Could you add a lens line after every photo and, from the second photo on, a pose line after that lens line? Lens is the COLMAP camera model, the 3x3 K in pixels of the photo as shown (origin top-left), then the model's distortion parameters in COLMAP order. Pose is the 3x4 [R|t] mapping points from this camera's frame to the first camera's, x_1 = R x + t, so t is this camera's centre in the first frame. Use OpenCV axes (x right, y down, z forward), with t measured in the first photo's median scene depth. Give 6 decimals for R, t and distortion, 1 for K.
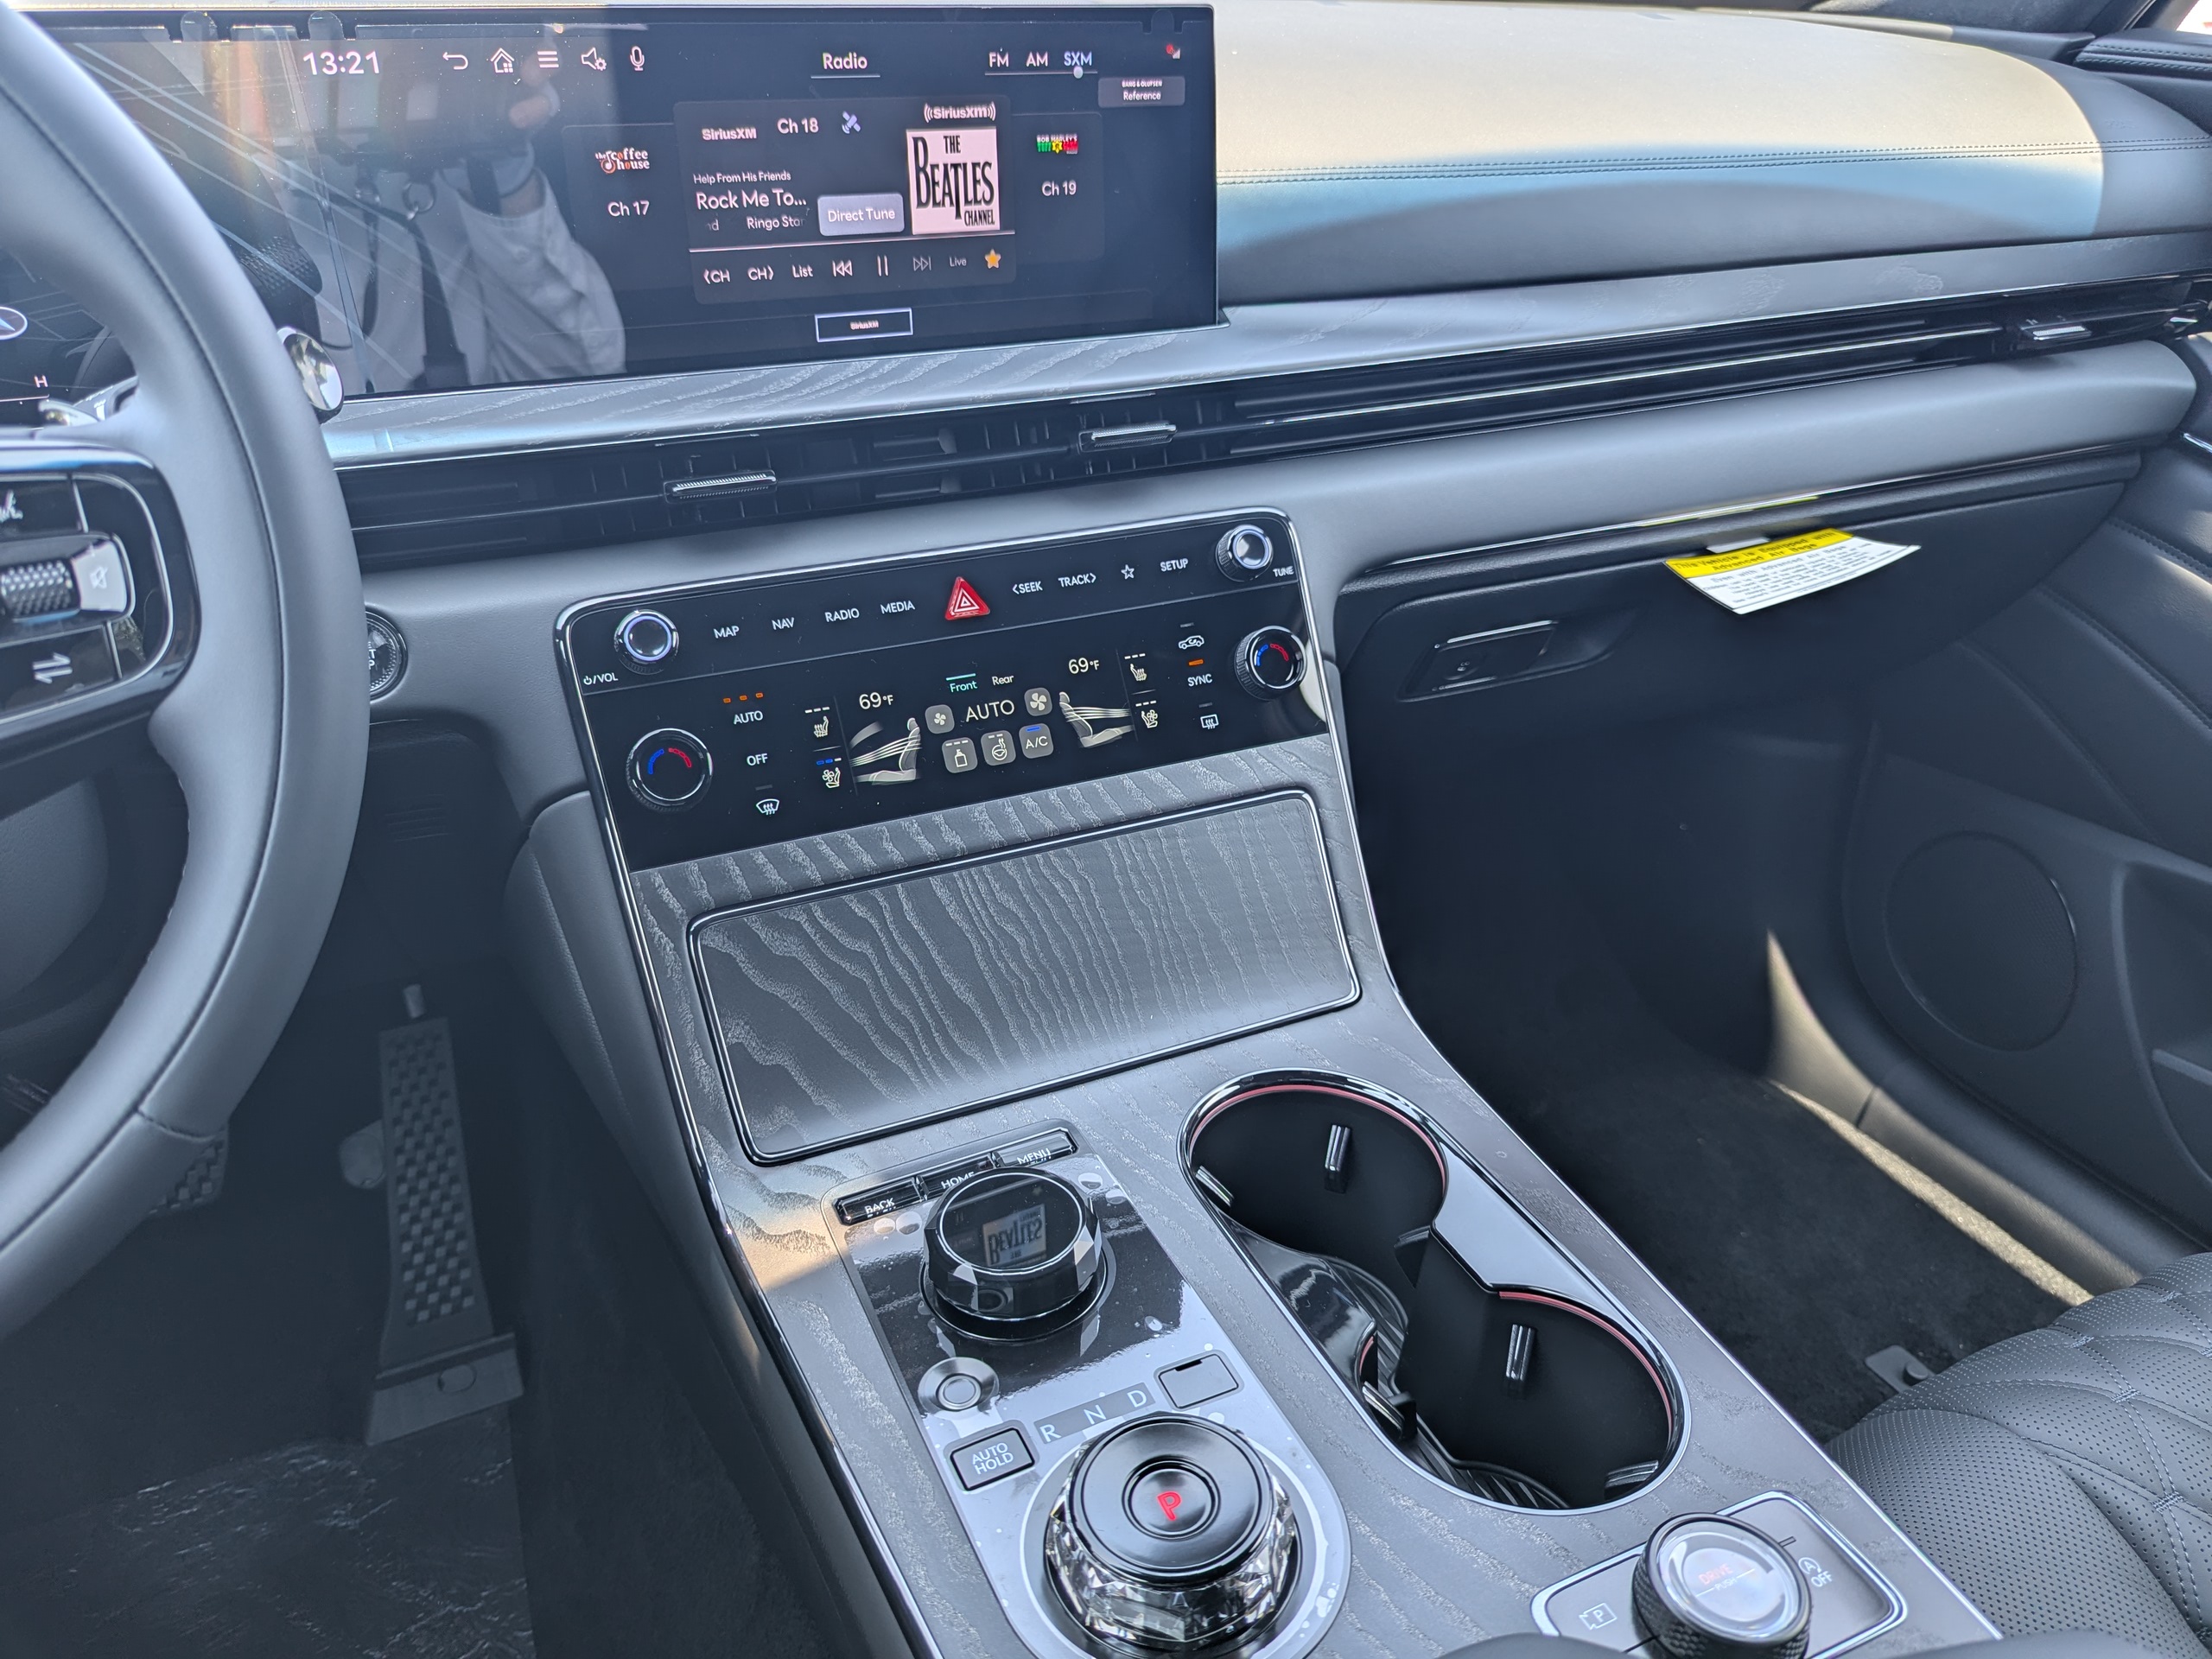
lens RADIAL K [[1545.0, 0, 1106.3], [0, 1545.0, 849.7], [0, 0, 1]] dist [0.074136, -0.106118]
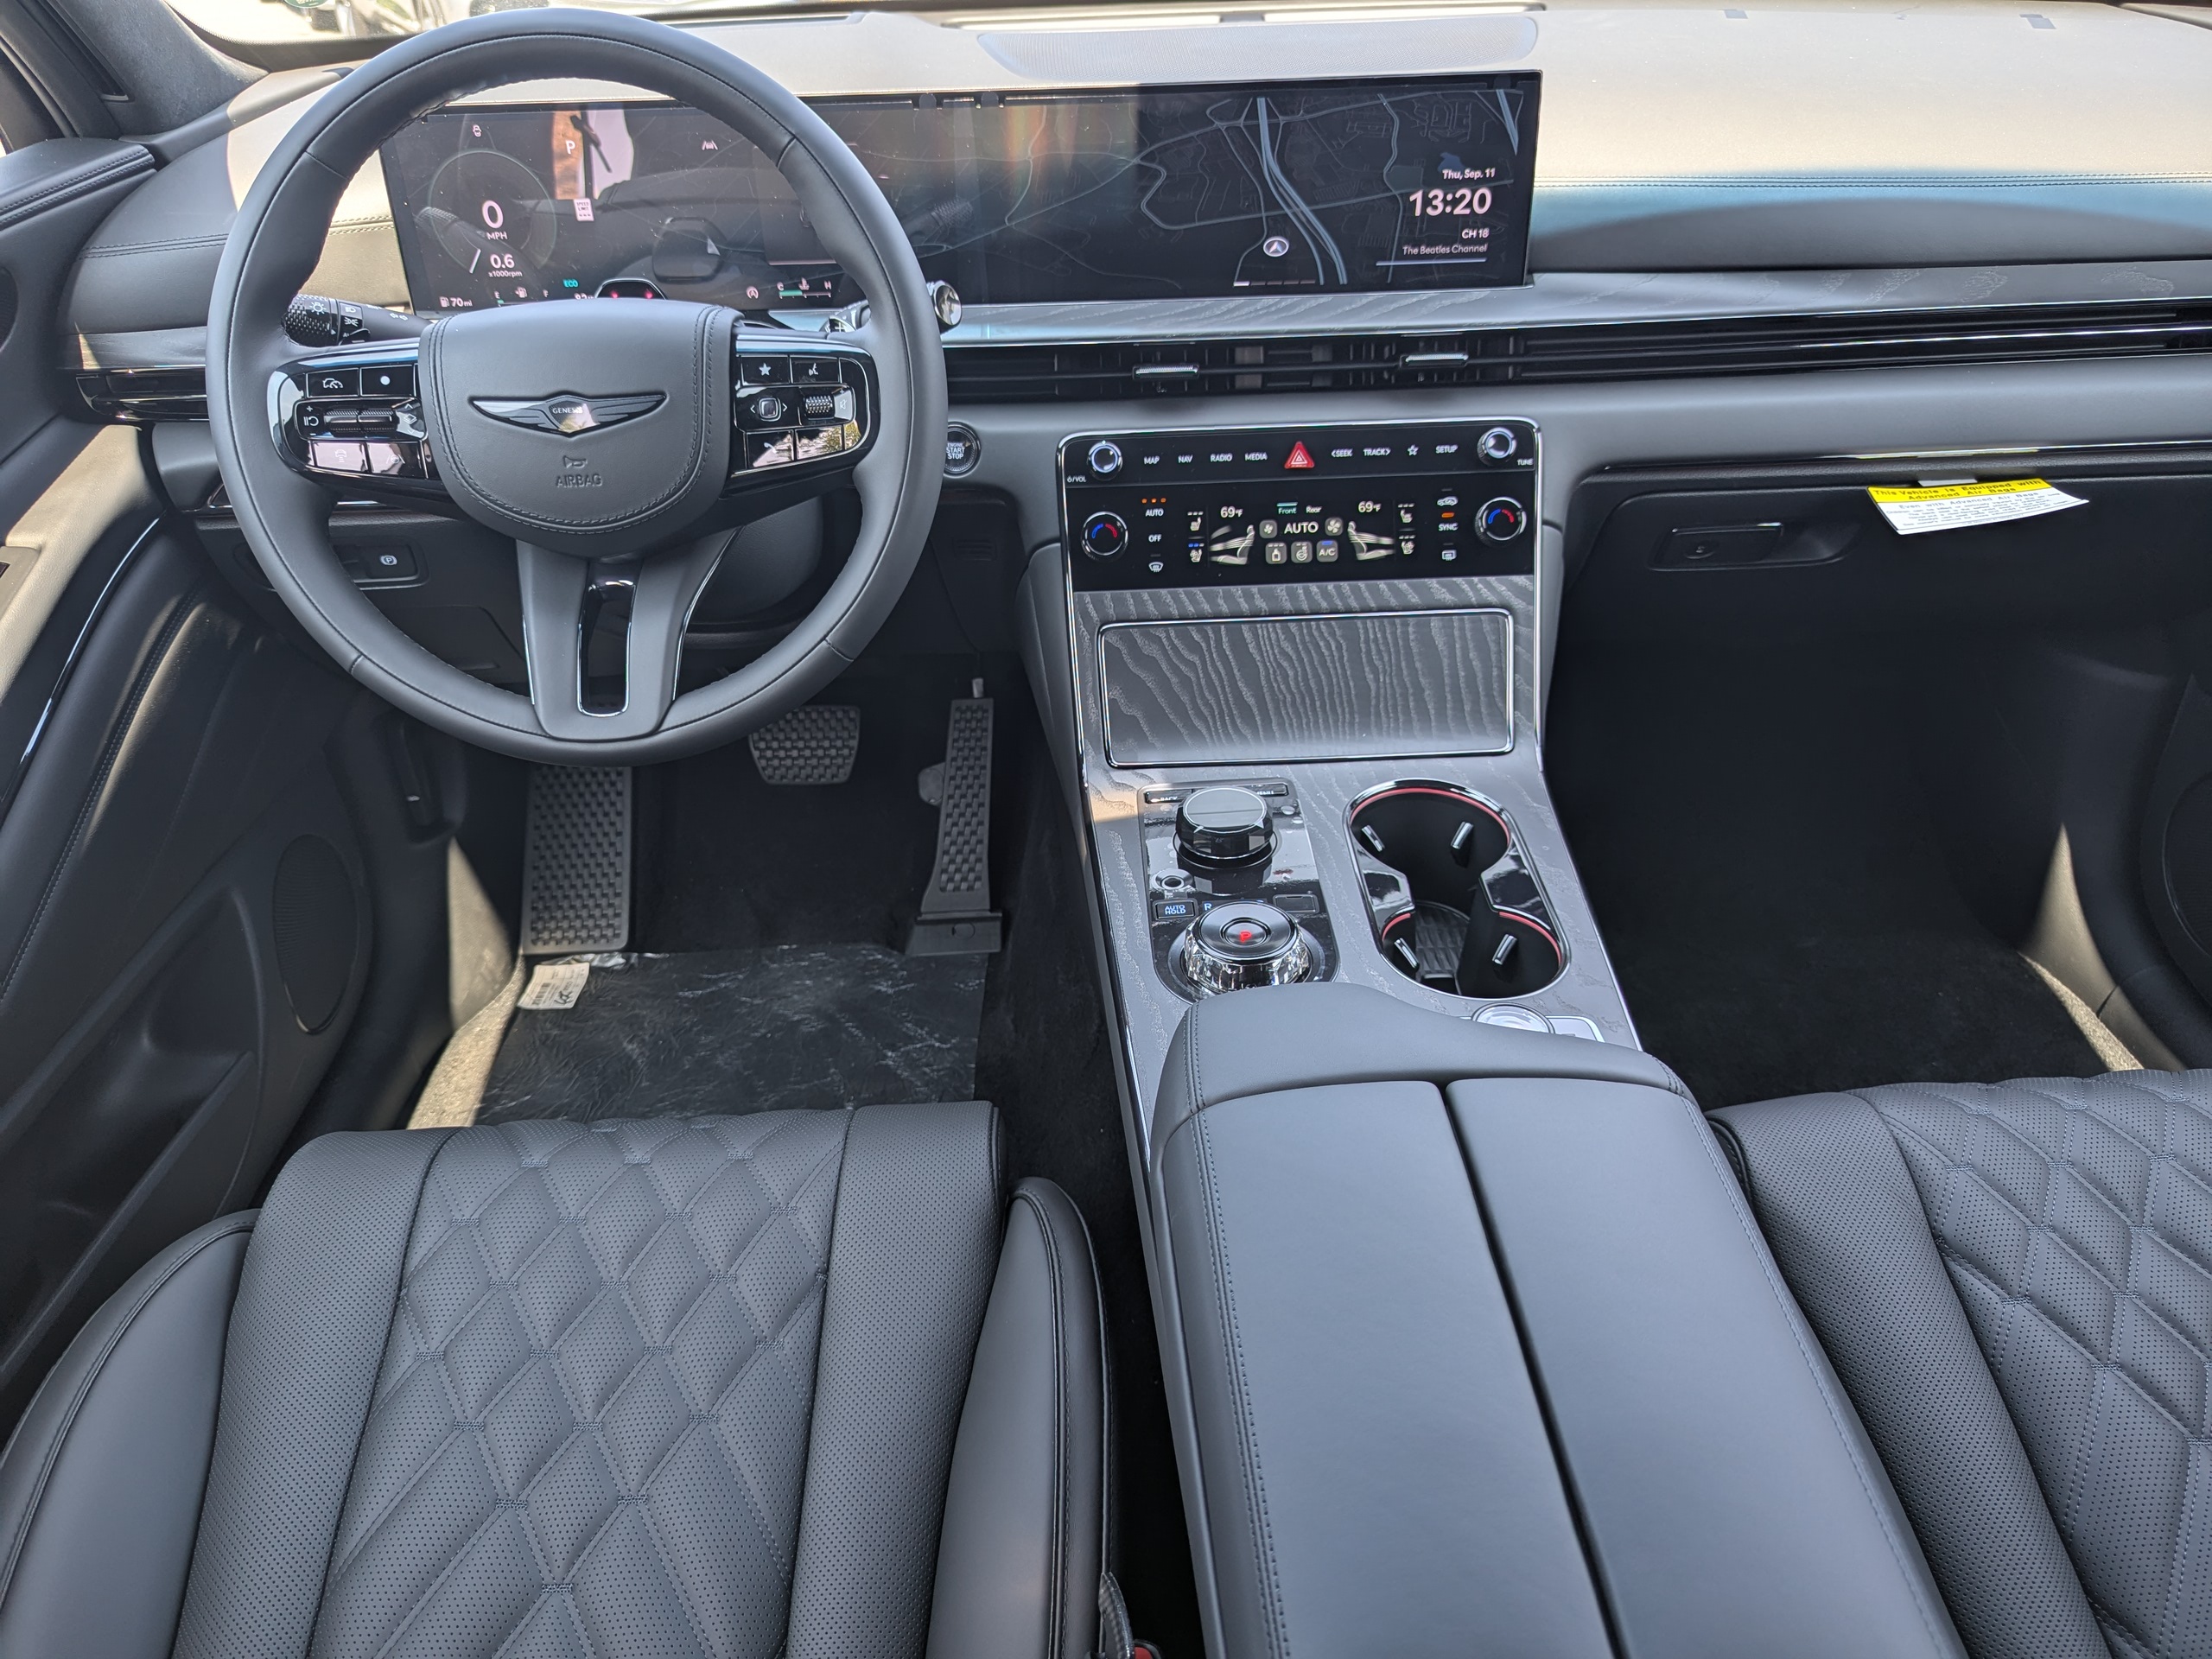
lens RADIAL K [[1534.0, 0, 1106.0], [0, 1534.0, 829.5], [0, 0, 1]] dist [0.013722, -0.002636]
pose [[0.917600, 0.196786, -0.345377, 0.359193], [-0.165016, 0.979036, 0.119411, 0.060579], [0.361635, -0.052579, 0.930836, -0.582912]]
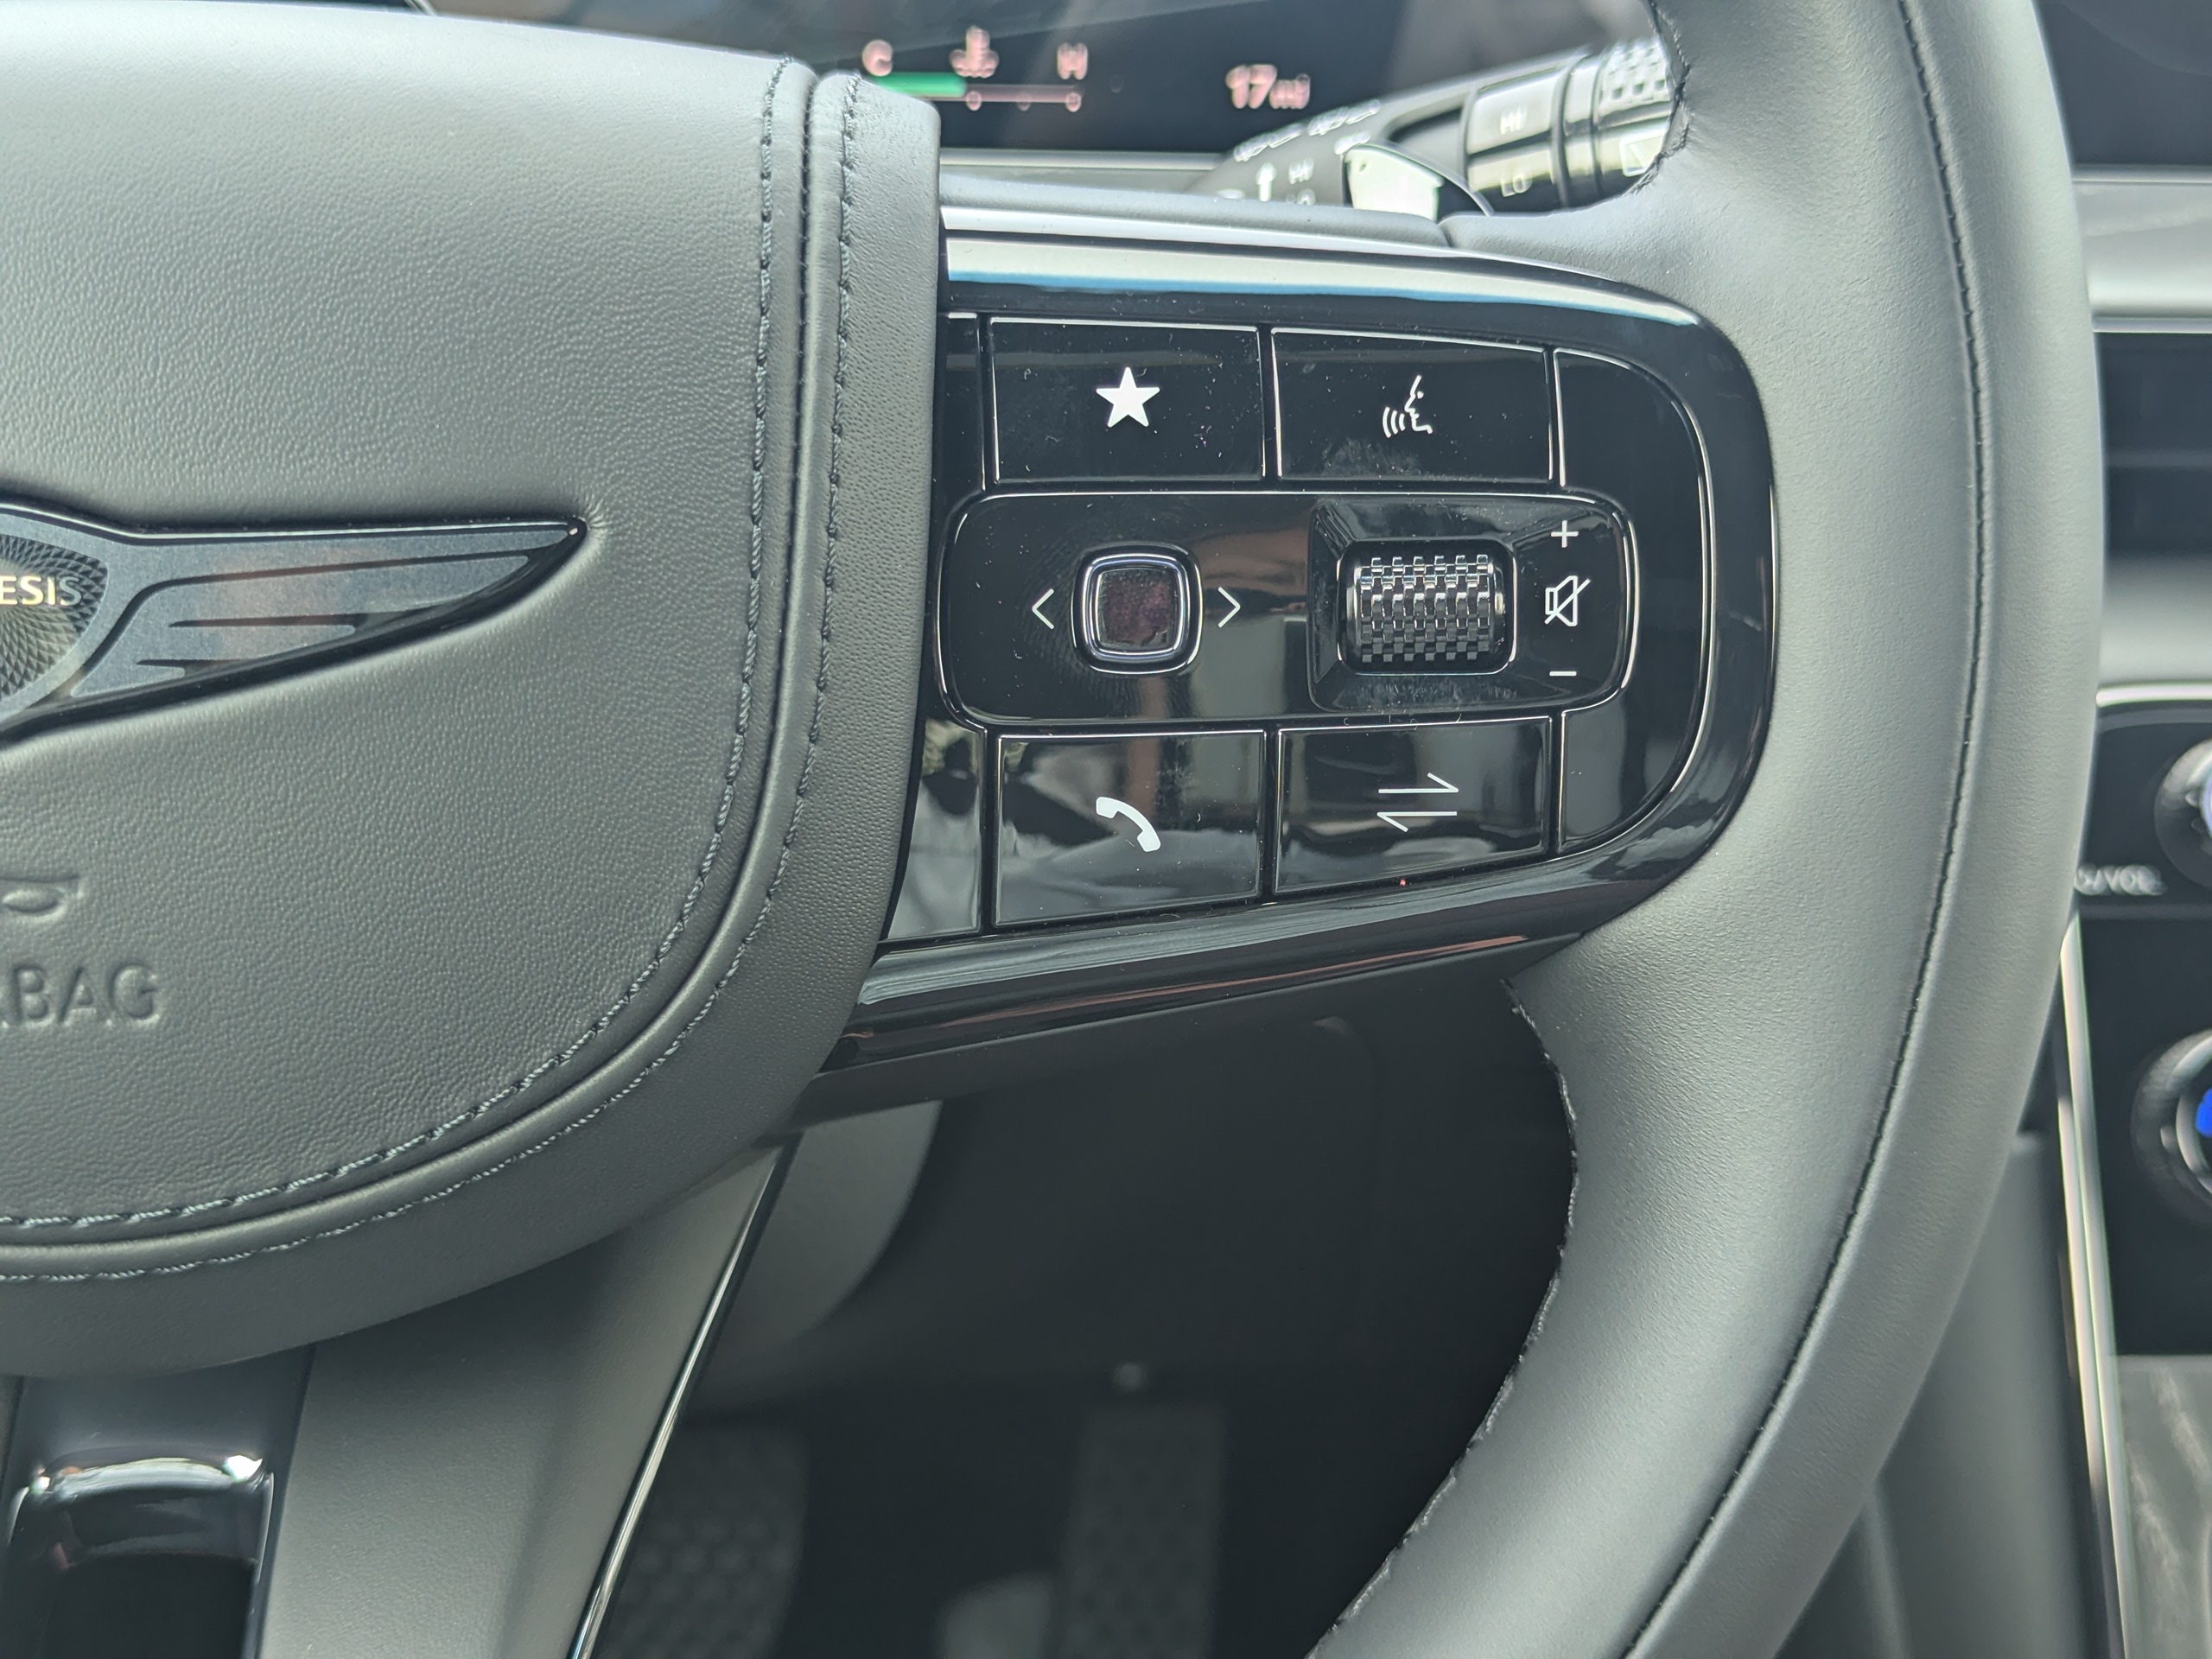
lens RADIAL K [[3160.5, 0, 1135.2], [0, 3160.5, 896.5], [0, 0, 1]] dist [0.003473, -0.053029]
pose [[0.931219, 0.174333, -0.320061, -0.284158], [-0.191206, 0.981308, -0.021811, -0.035735], [0.310276, 0.081509, 0.947146, 0.117225]]
